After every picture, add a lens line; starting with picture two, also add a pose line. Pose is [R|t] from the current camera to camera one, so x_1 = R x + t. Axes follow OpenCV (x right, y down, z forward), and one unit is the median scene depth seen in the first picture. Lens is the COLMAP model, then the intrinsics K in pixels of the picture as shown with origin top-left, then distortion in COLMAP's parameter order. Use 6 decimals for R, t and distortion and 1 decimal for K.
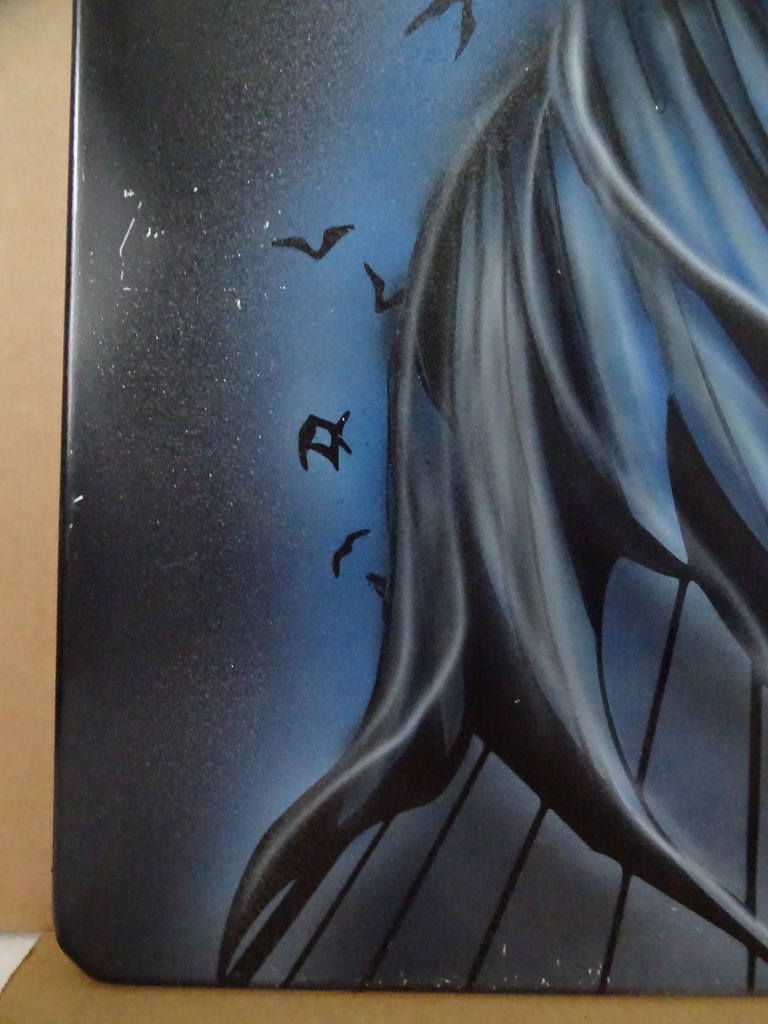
lens RADIAL K [[709.4, 0, 383.1], [0, 709.4, 512.4], [0, 0, 1]] dist [0.002107, -0.002492]
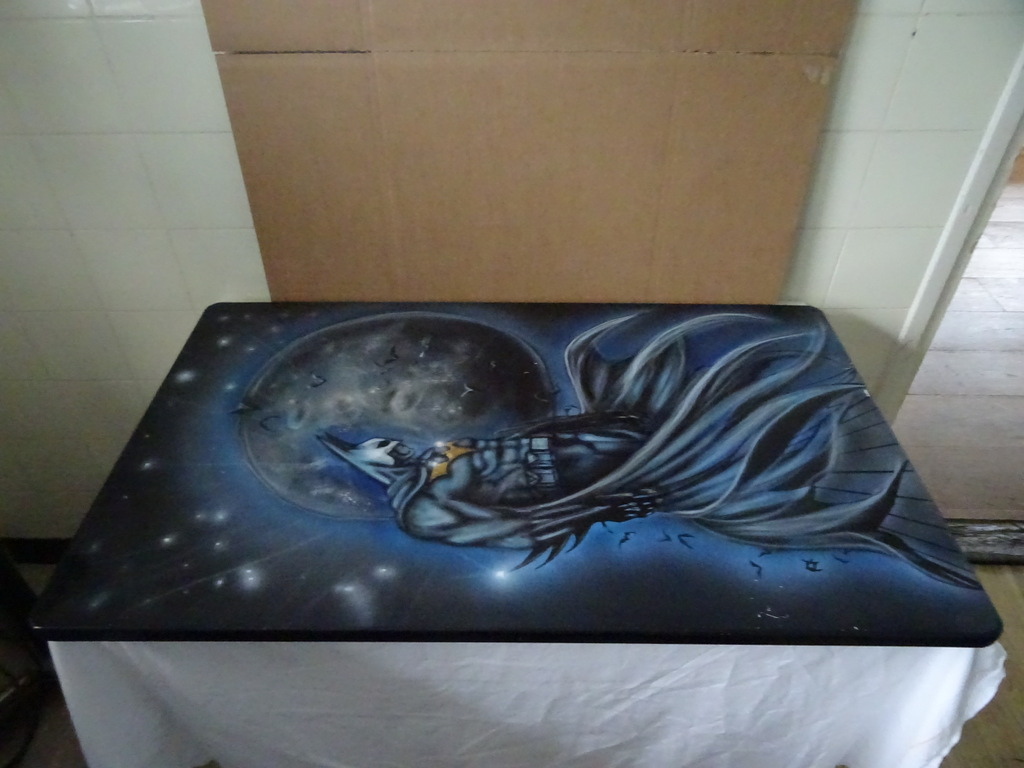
lens RADIAL K [[709.4, 0, 511.3], [0, 709.4, 383.0], [0, 0, 1]] dist [0.002107, -0.002492]
pose [[-0.025074, -0.657137, 0.753354, -2.088633], [0.999353, -0.035916, 0.001933, -1.555804], [0.025788, 0.752915, 0.657612, -2.021739]]
